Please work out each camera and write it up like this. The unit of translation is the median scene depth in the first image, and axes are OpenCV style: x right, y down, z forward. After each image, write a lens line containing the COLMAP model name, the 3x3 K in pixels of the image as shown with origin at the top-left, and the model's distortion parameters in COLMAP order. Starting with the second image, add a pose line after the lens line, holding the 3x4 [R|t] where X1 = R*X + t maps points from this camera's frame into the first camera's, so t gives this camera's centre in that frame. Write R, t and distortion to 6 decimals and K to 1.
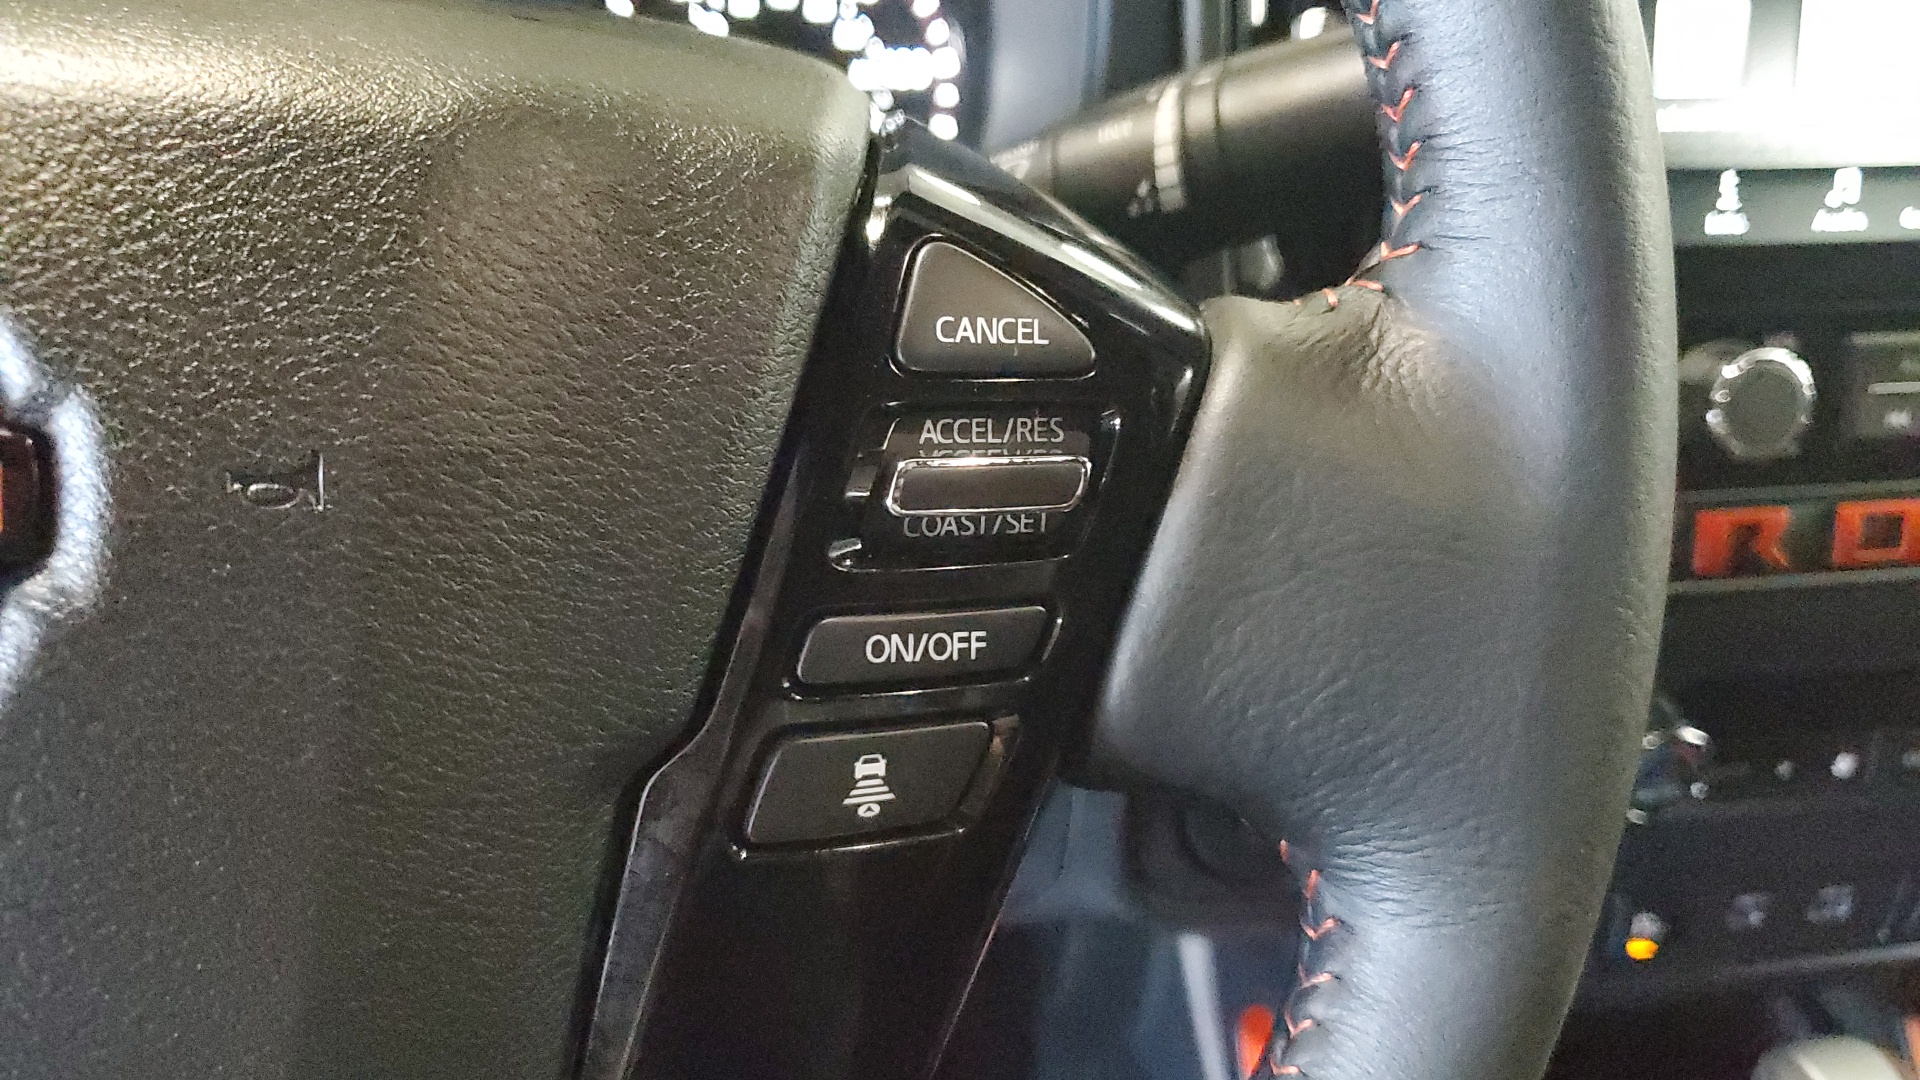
lens RADIAL K [[1621.2, 0, 960.0], [0, 1621.2, 540.0], [0, 0, 1]] dist [-0.008539, 0.000212]
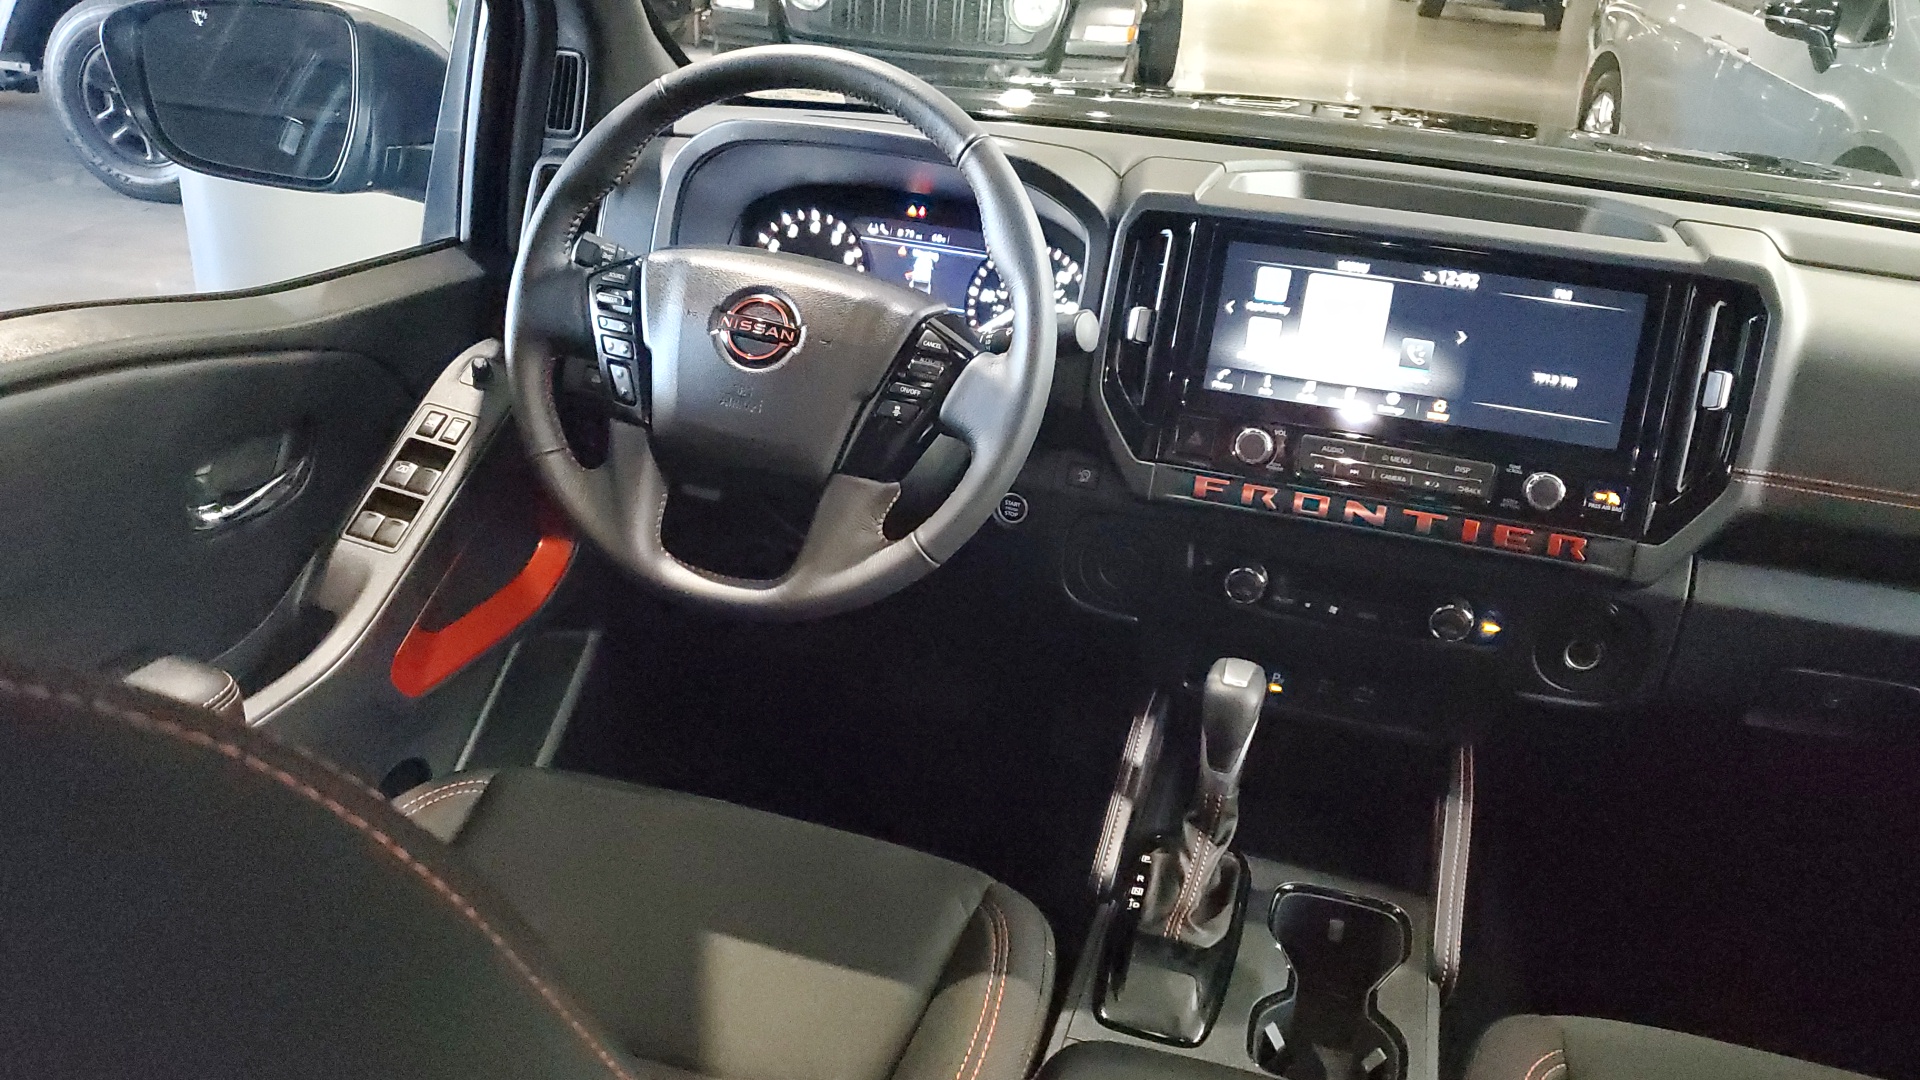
lens RADIAL K [[1511.1, 0, 939.9], [0, 1511.1, 596.7], [0, 0, 1]] dist [0.112288, -0.263248]
pose [[0.906923, 0.220195, -0.359172, 1.019226], [-0.249857, 0.967547, -0.037730, 0.445339], [0.339208, 0.123960, 0.932508, -1.863343]]
